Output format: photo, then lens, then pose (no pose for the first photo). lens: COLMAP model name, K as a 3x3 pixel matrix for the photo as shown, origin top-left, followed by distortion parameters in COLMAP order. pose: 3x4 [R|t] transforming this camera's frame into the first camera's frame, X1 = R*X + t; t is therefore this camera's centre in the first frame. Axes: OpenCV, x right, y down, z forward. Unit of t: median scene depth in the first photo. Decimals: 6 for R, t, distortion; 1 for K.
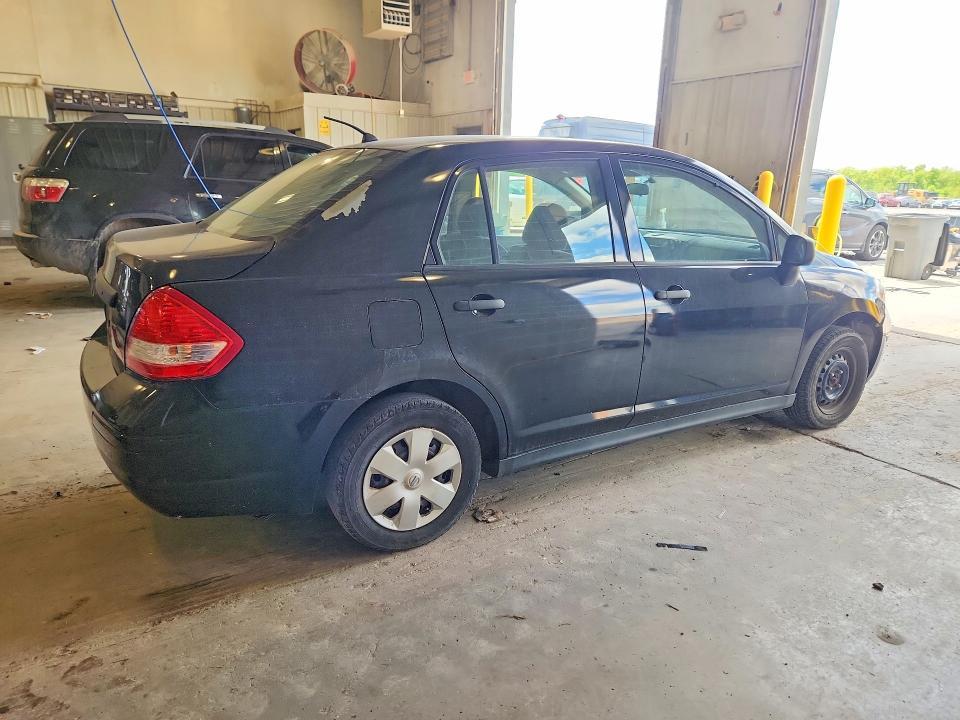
lens RADIAL K [[640.3, 0, 515.4], [0, 640.3, 354.9], [0, 0, 1]] dist [0.005478, -0.003579]
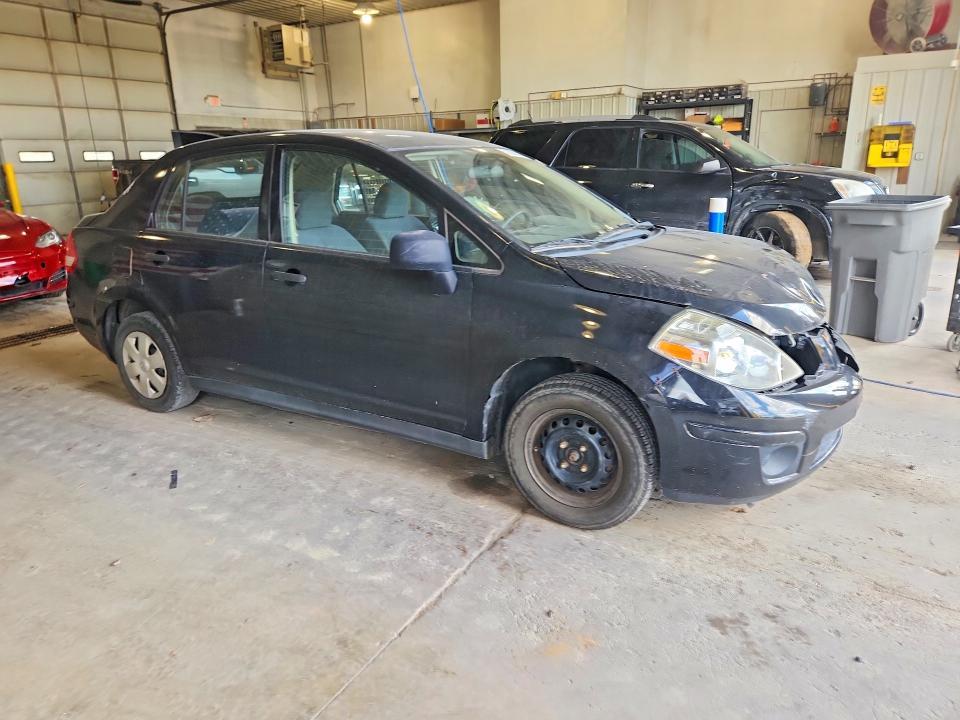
lens RADIAL K [[640.3, 0, 515.4], [0, 640.3, 354.9], [0, 0, 1]] dist [0.005478, -0.003579]
pose [[0.473325, 0.217327, -0.853659, 1.588532], [-0.190735, 0.971384, 0.141541, -0.227438], [0.859991, 0.095827, 0.501232, 0.958492]]
